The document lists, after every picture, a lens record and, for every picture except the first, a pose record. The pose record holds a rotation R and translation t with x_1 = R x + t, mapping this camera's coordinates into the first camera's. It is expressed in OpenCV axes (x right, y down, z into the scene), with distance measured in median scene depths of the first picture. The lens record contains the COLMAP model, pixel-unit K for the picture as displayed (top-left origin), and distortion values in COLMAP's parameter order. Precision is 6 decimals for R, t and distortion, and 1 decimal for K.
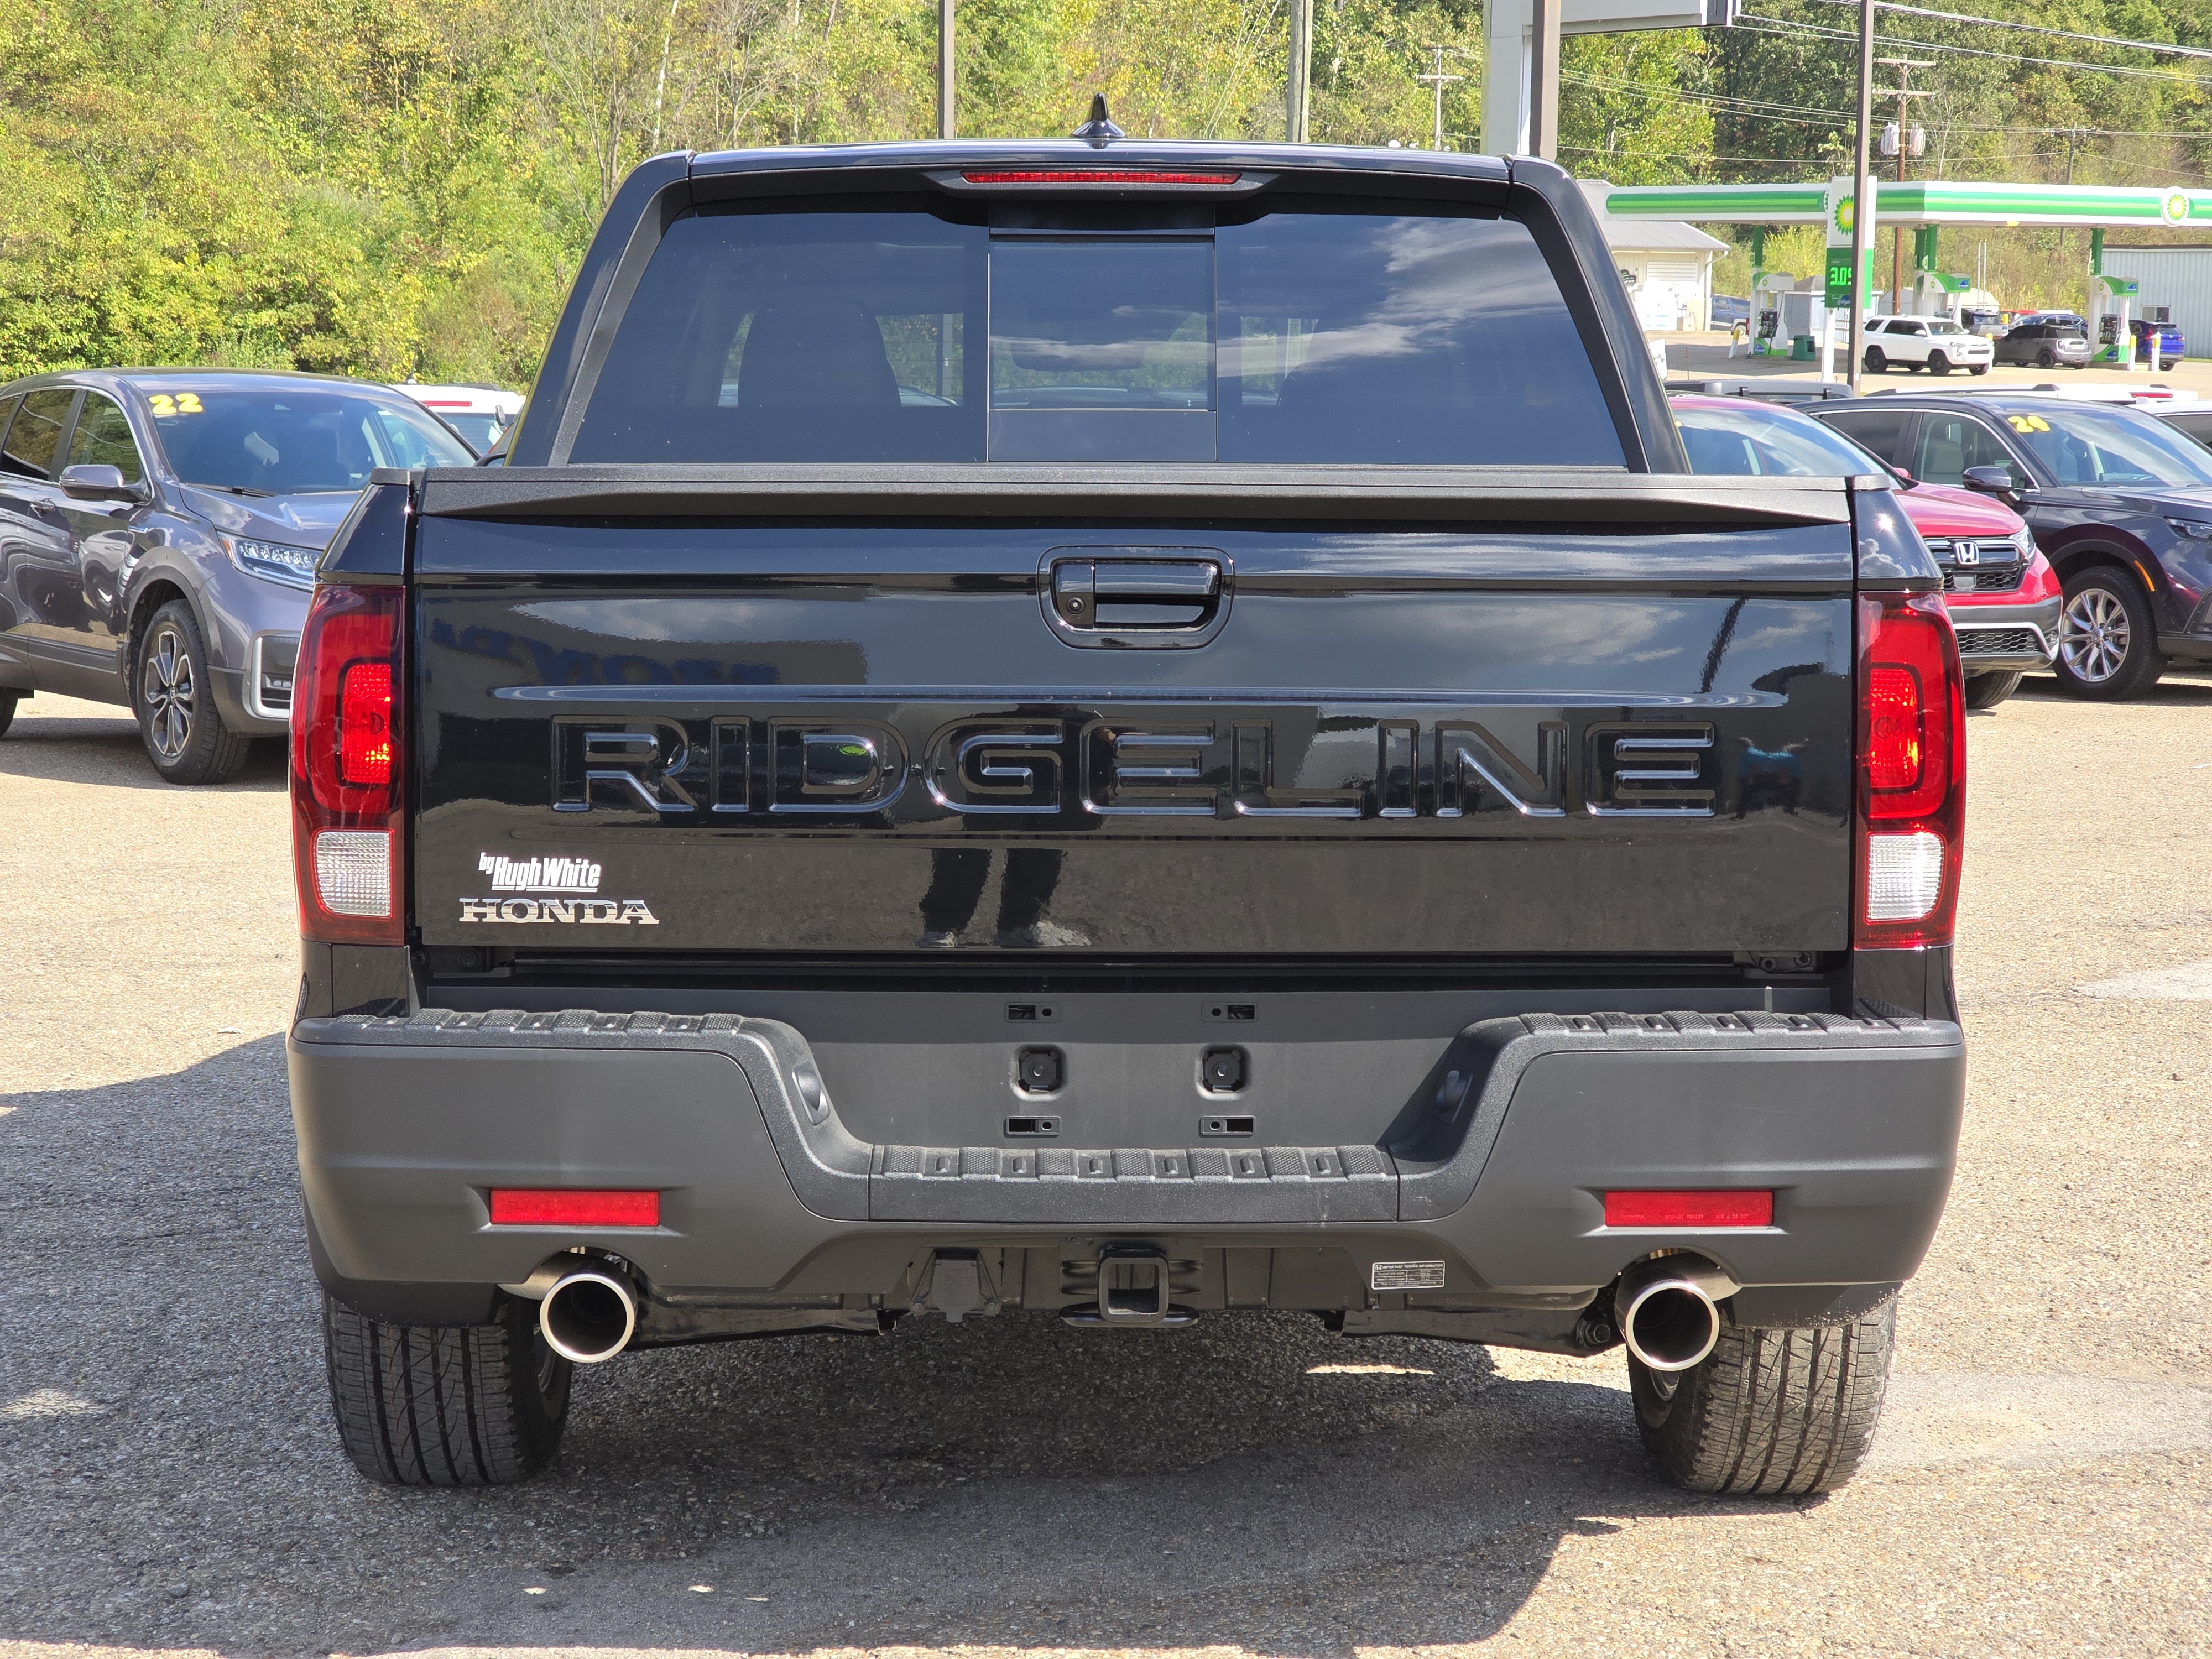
lens RADIAL K [[4408.4, 0, 1106.0], [0, 4408.4, 829.5], [0, 0, 1]] dist [-0.691986, 6.016840]
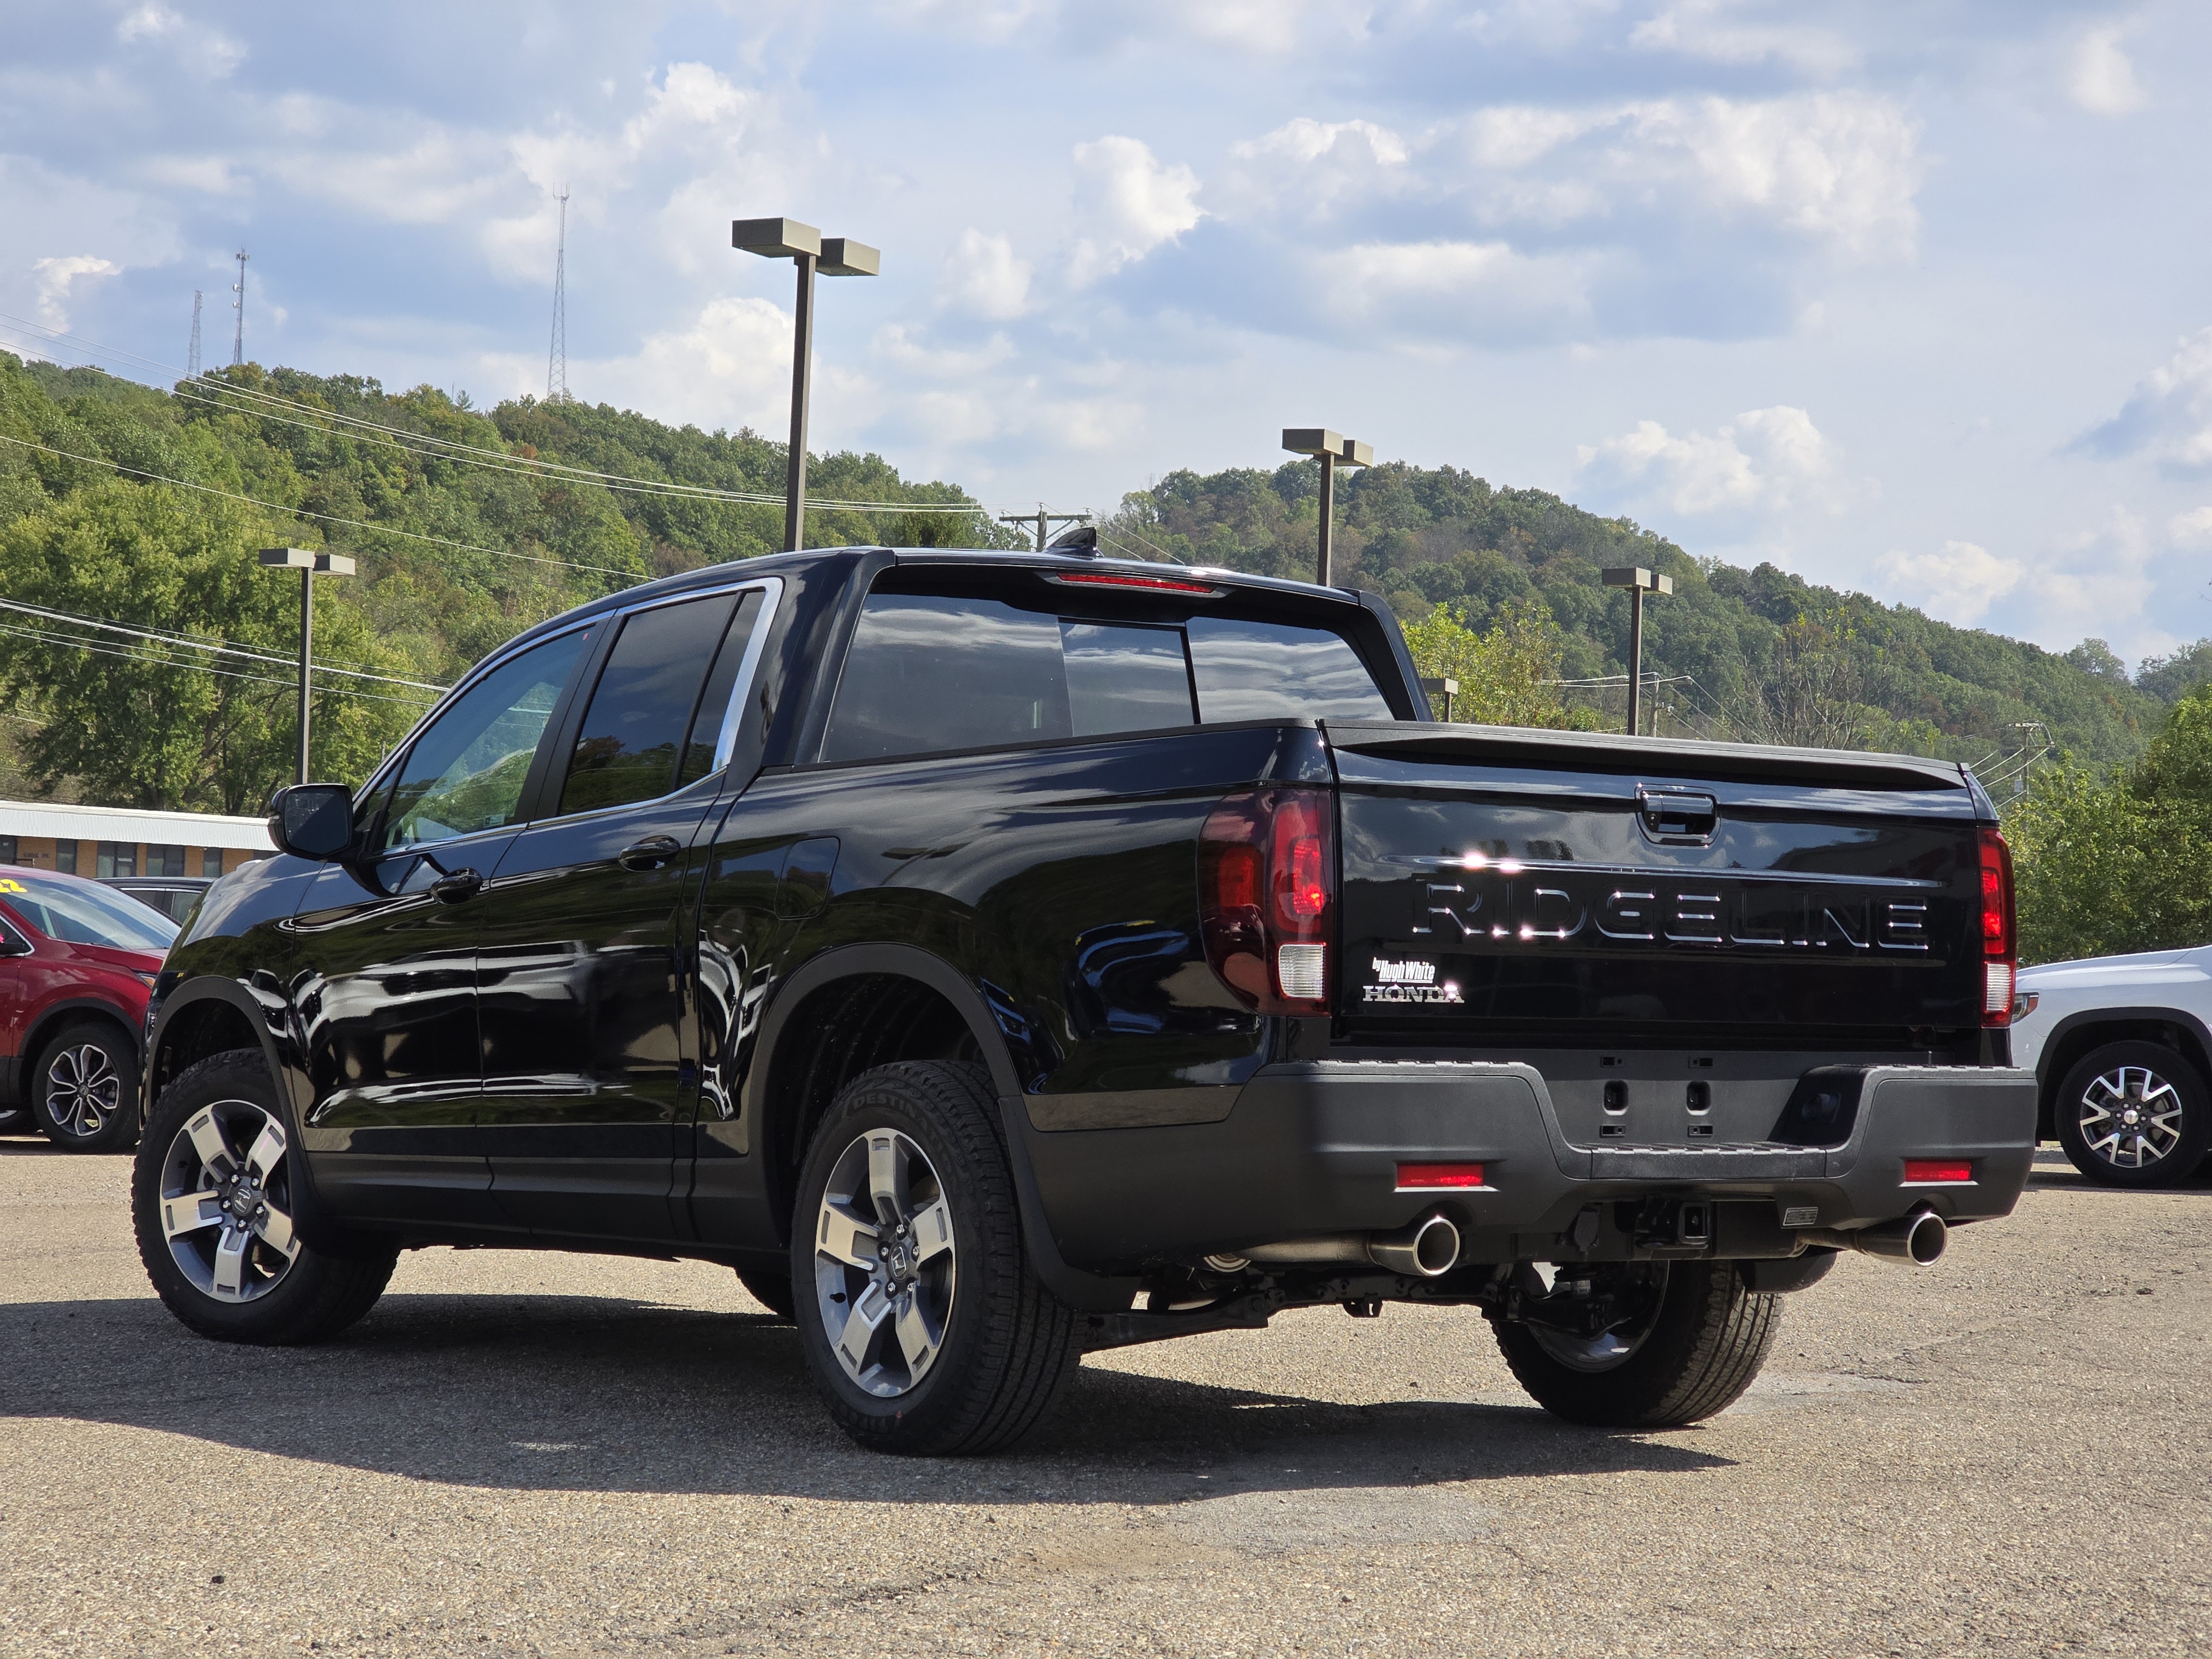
lens RADIAL K [[4408.4, 0, 1106.0], [0, 4408.4, 829.5], [0, 0, 1]] dist [-0.691986, 6.016840]
pose [[0.865220, 0.028709, 0.500569, -1.033421], [0.028199, 0.993993, -0.105749, 0.125845], [-0.500598, 0.105612, 0.859213, -0.341879]]
